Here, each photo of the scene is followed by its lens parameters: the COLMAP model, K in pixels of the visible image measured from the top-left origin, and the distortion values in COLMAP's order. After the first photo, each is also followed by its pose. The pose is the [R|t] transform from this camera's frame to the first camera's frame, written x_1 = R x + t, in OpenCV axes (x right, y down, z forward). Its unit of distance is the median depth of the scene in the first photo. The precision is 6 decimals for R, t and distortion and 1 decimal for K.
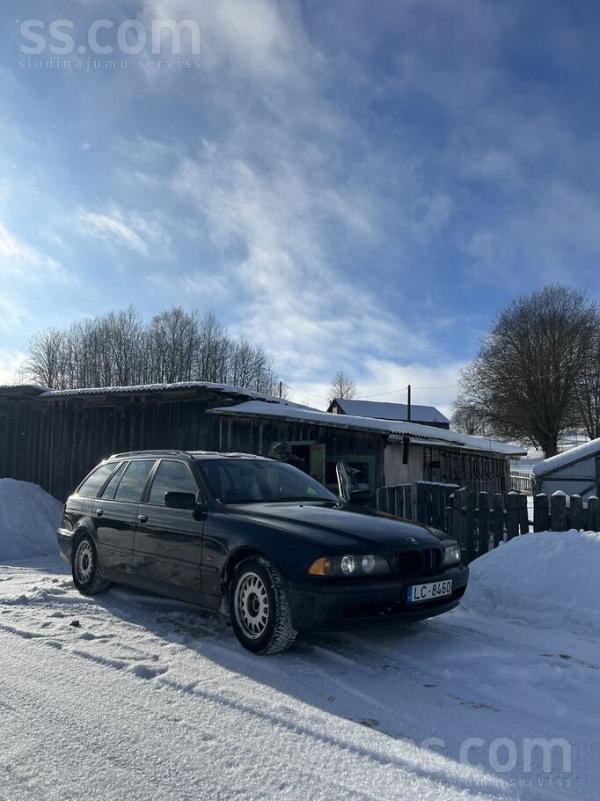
lens RADIAL K [[561.2, 0, 300.0], [0, 561.2, 400.5], [0, 0, 1]] dist [0.027872, -0.038655]
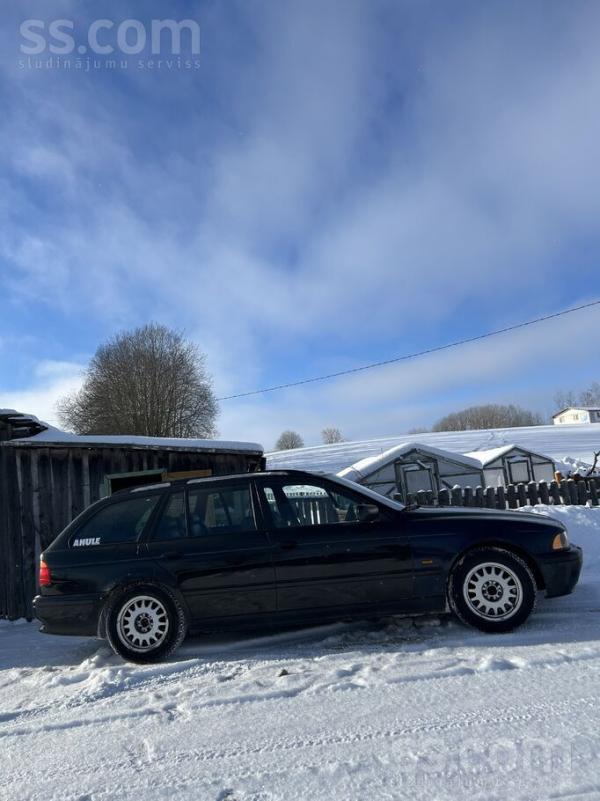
lens RADIAL K [[561.2, 0, 300.0], [0, 561.2, 400.5], [0, 0, 1]] dist [0.027872, -0.038655]
pose [[0.782557, 0.004378, 0.622563, -0.637618], [0.031476, 0.998418, -0.046586, 0.014940], [-0.621783, 0.056053, 0.781181, 0.202636]]
